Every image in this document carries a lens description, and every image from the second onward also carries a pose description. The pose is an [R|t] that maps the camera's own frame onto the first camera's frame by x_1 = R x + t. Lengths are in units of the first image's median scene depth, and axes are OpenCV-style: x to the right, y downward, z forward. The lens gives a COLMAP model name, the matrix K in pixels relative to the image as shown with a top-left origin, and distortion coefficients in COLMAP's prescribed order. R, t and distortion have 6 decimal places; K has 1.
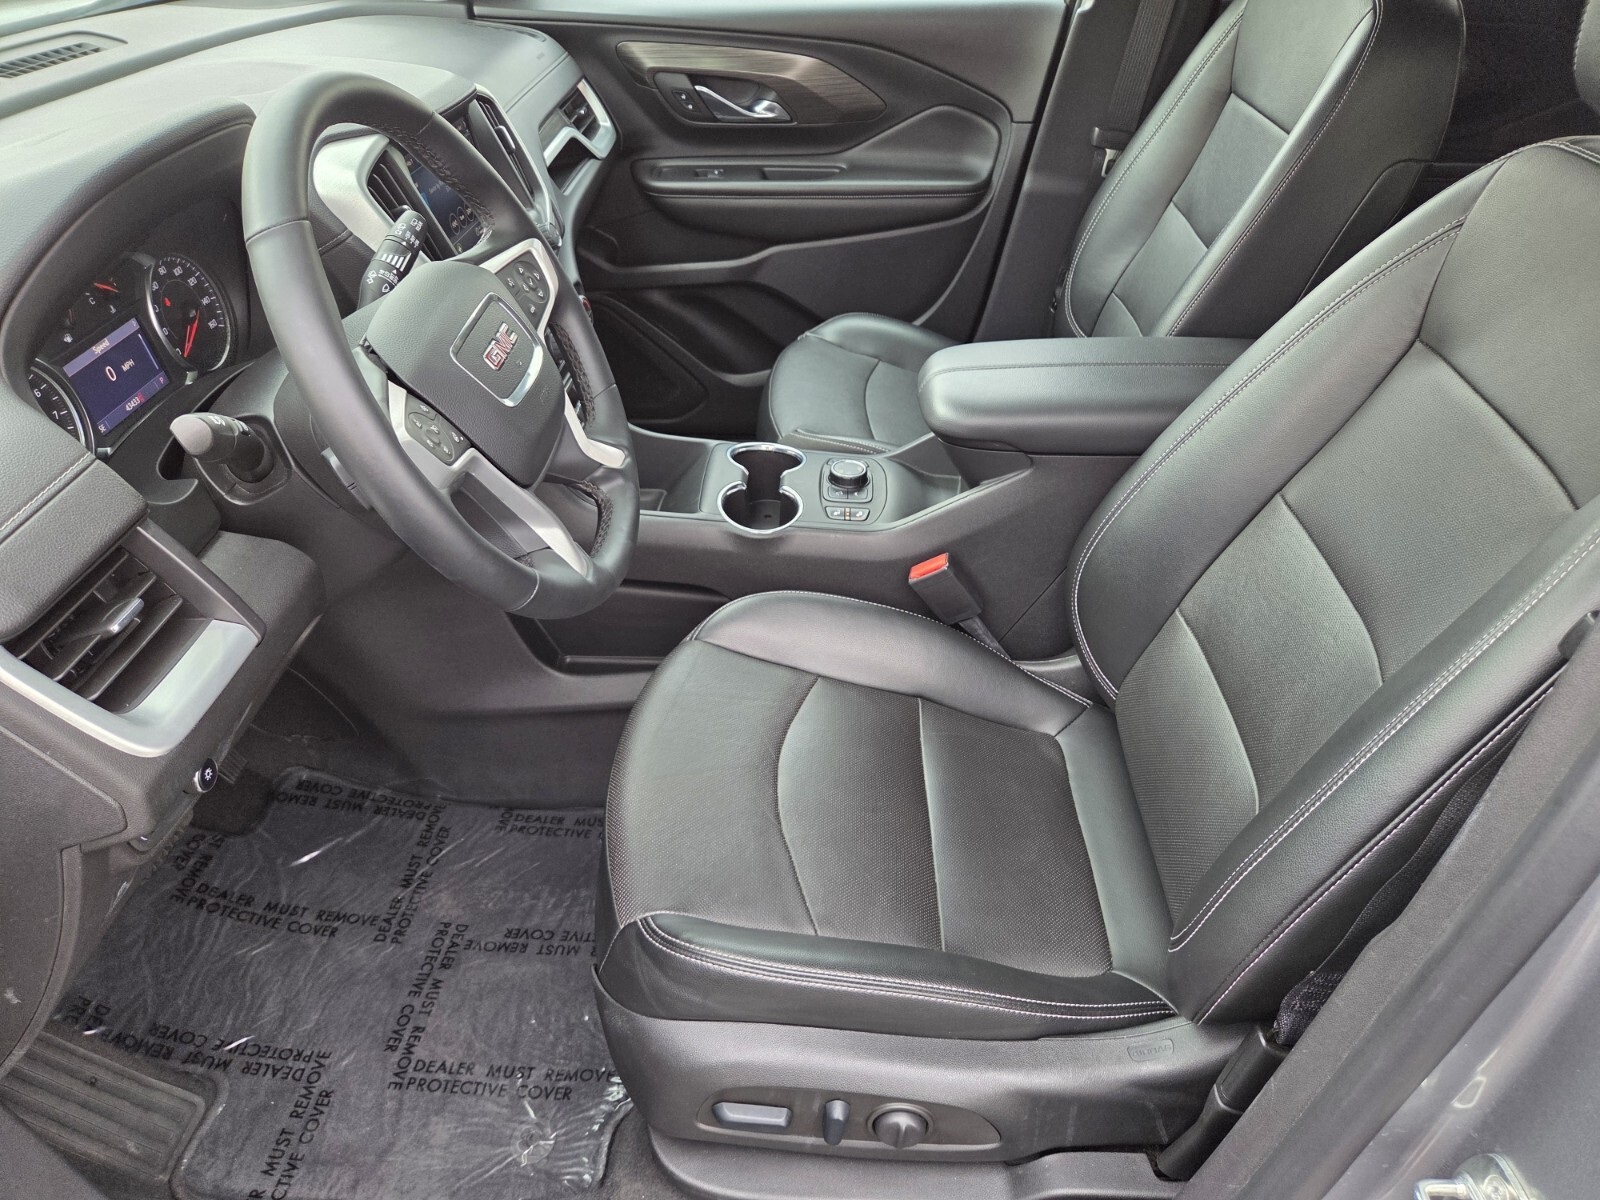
lens RADIAL K [[1089.8, 0, 800.0], [0, 1089.8, 600.0], [0, 0, 1]] dist [0.077891, -0.072614]
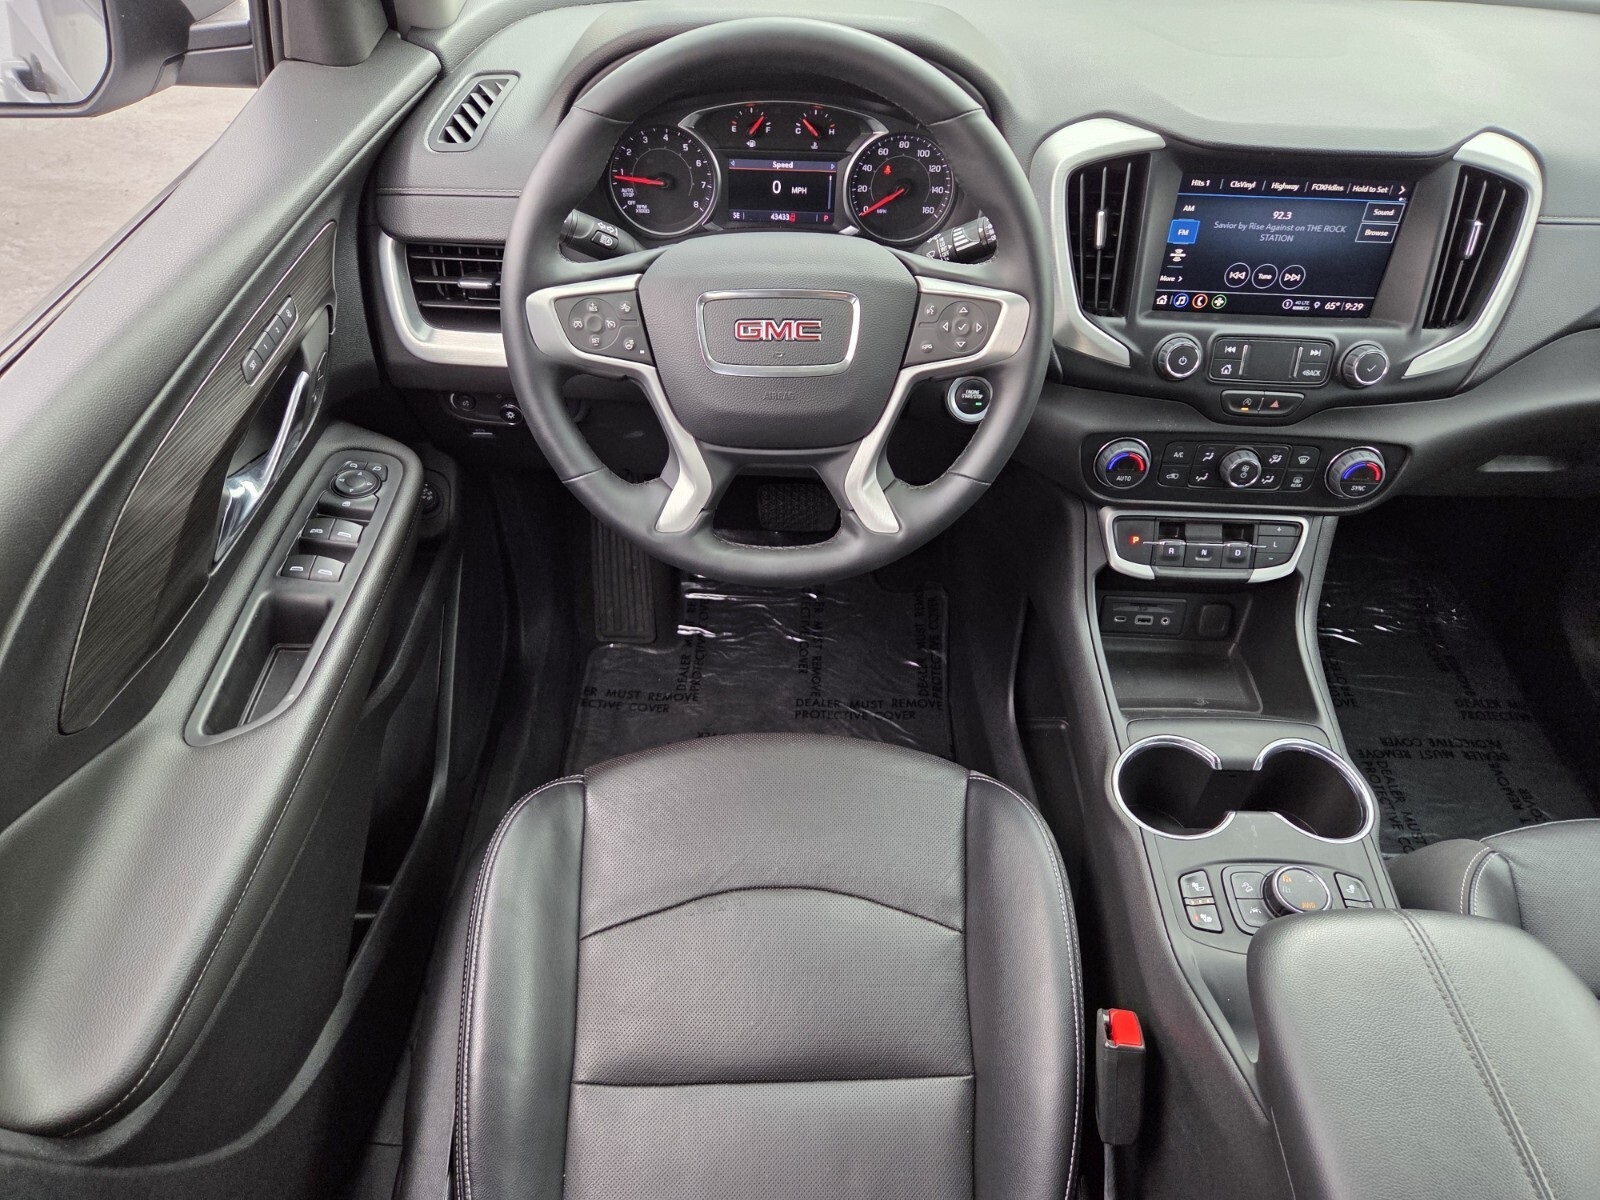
lens RADIAL K [[1089.8, 0, 800.0], [0, 1089.8, 600.0], [0, 0, 1]] dist [0.077891, -0.072614]
pose [[0.051872, 0.711881, -0.700382, 0.503930], [-0.606318, 0.579722, 0.544335, -0.549746], [0.793528, 0.396419, 0.461698, 0.564587]]
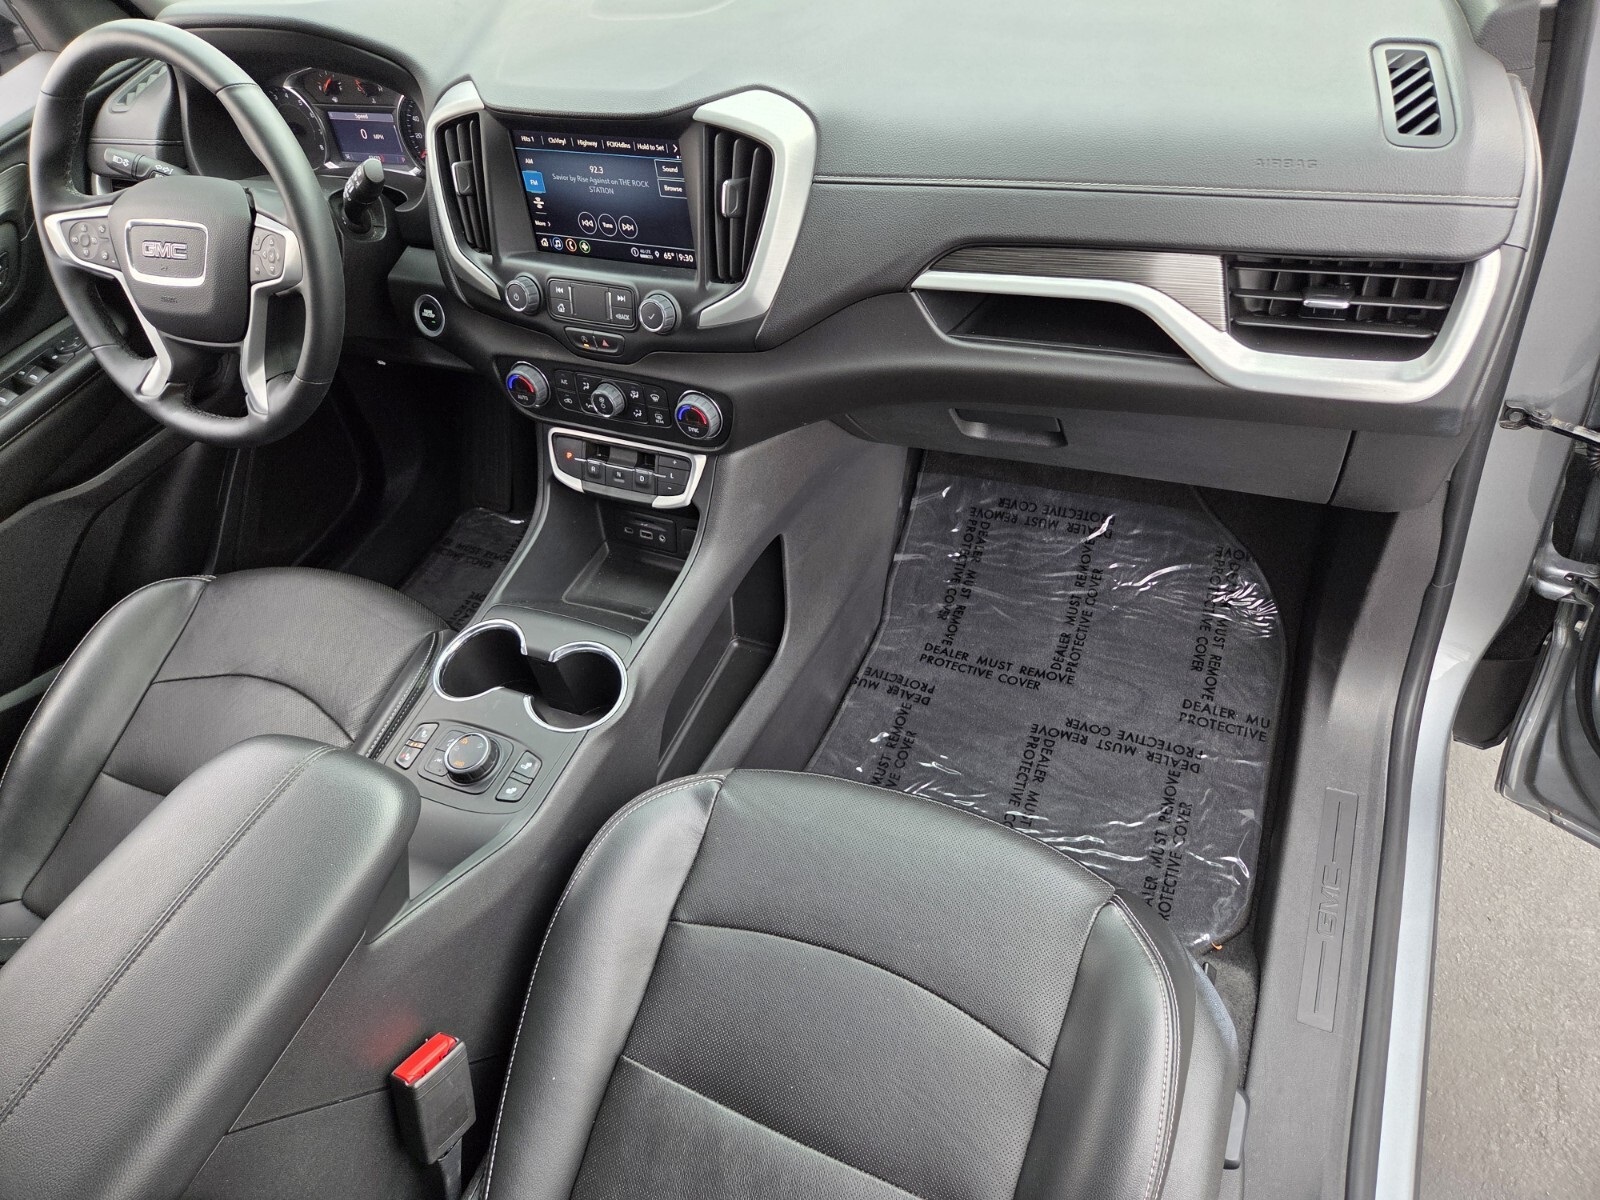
lens RADIAL K [[1084.0, 0, 800.8], [0, 1084.0, 579.9], [0, 0, 1]] dist [0.090744, -0.088371]
pose [[-0.350899, 0.723942, -0.593951, 0.455512], [-0.394127, 0.461187, 0.794966, -1.209040], [0.849431, 0.513045, 0.123495, 1.450309]]
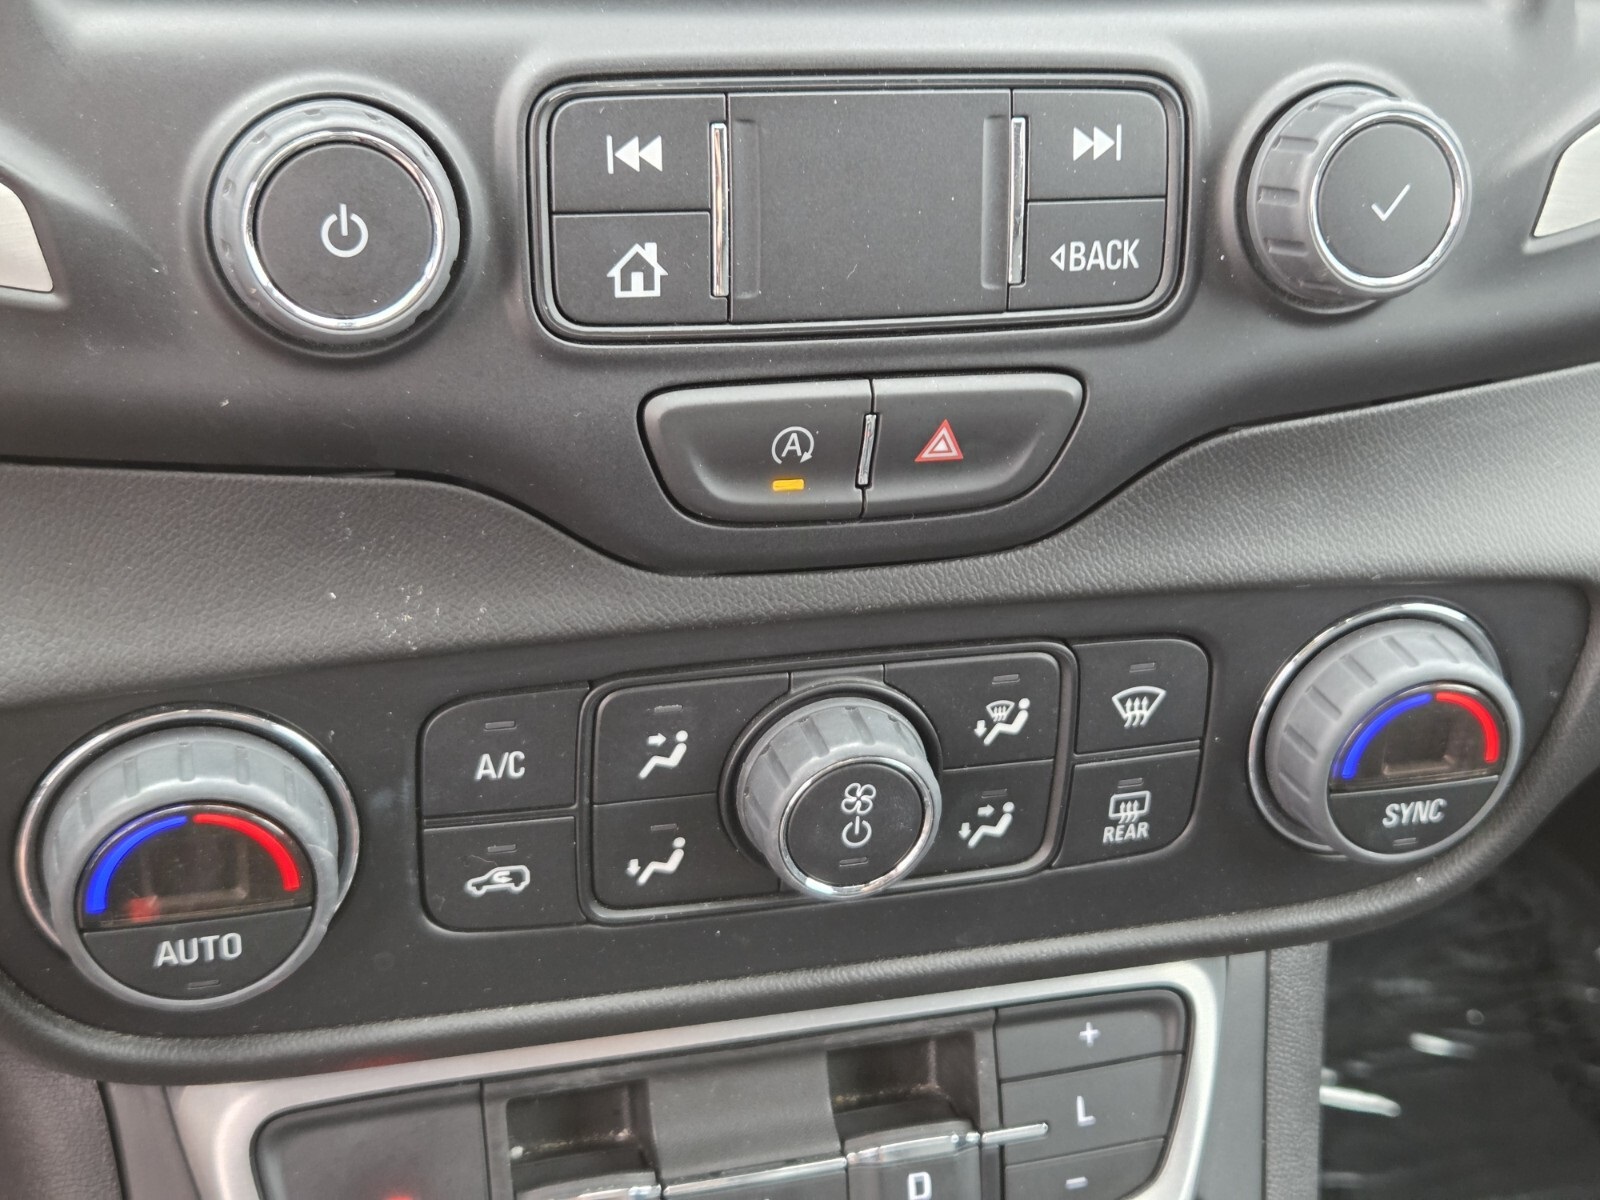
lens RADIAL K [[2234.8, 0, 806.4], [0, 2234.8, 575.9], [0, 0, 1]] dist [0.053037, -0.063624]
pose [[0.337351, 0.594279, -0.730087, -0.029493], [-0.629954, 0.718822, 0.294028, -0.446333], [0.699537, 0.360730, 0.616864, 1.065607]]
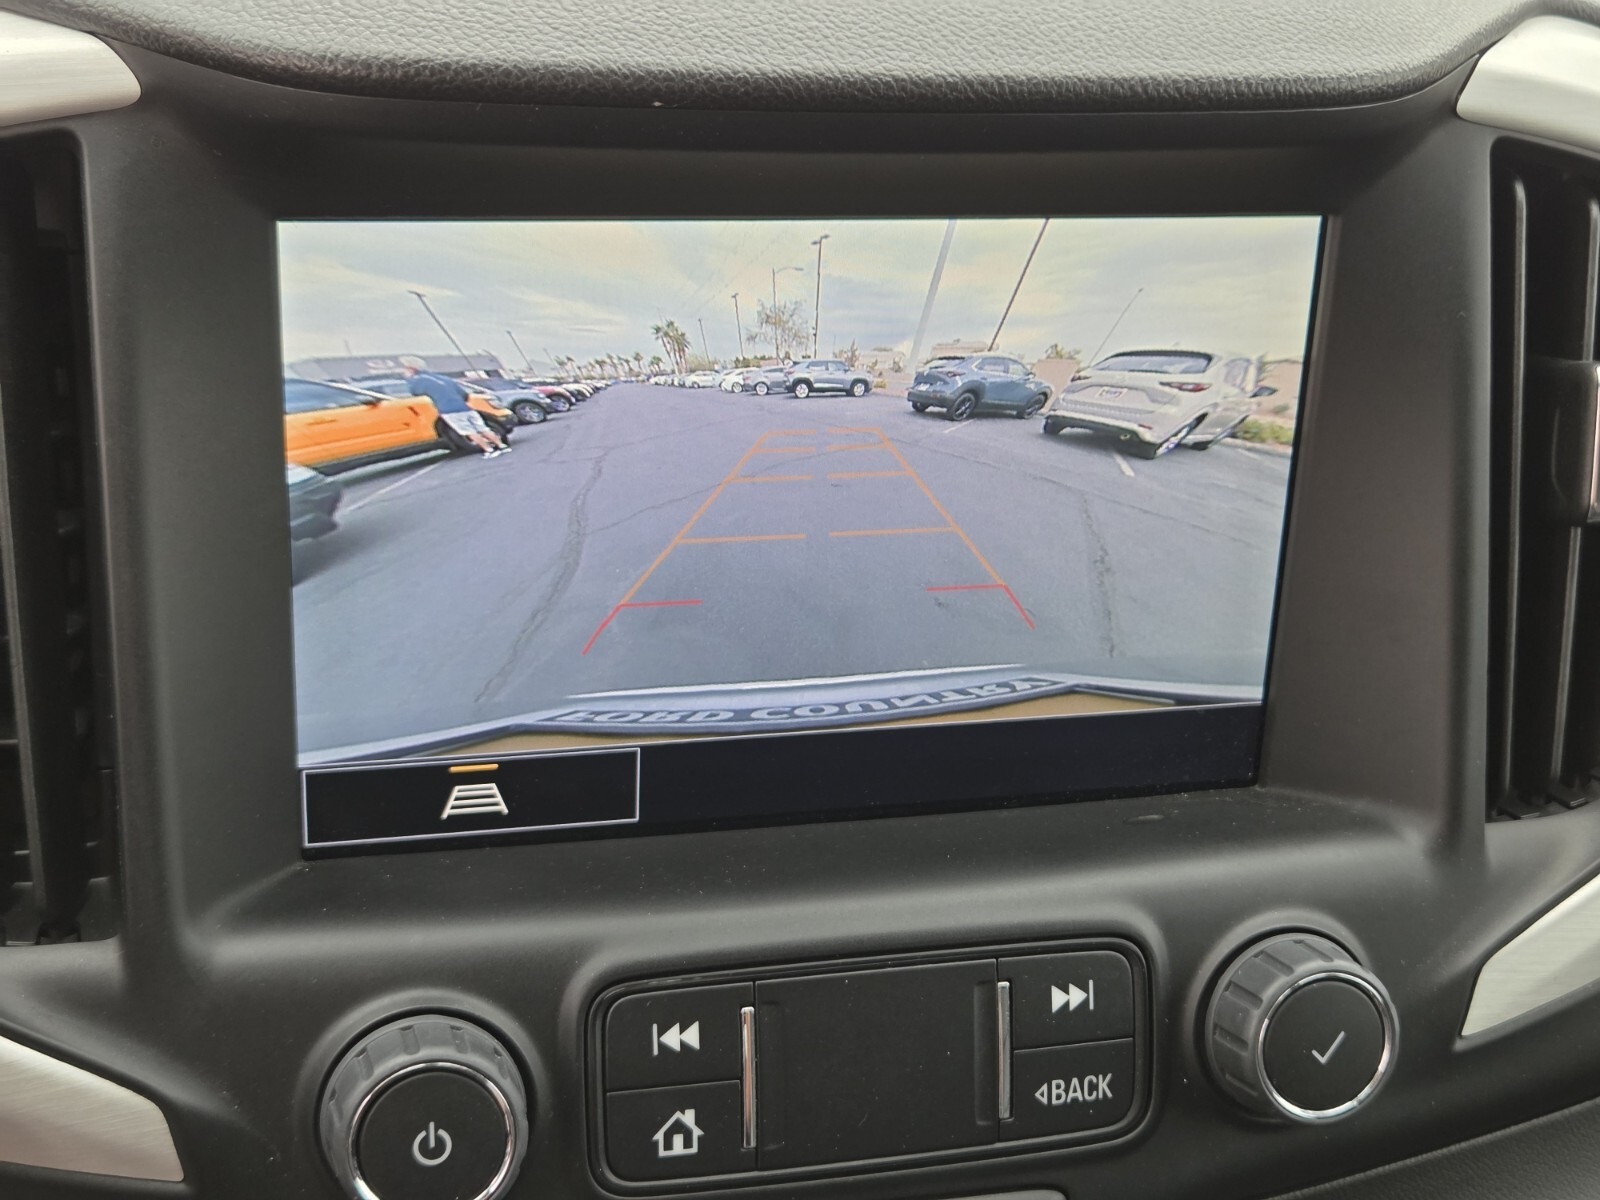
lens RADIAL K [[2236.0, 0, 800.0], [0, 2236.0, 600.0], [0, 0, 1]] dist [0.038785, -0.017912]
pose [[0.327762, 0.498777, -0.802367, -0.035385], [-0.619554, 0.754643, 0.216026, -0.533685], [0.713250, 0.426304, 0.556363, 0.995073]]
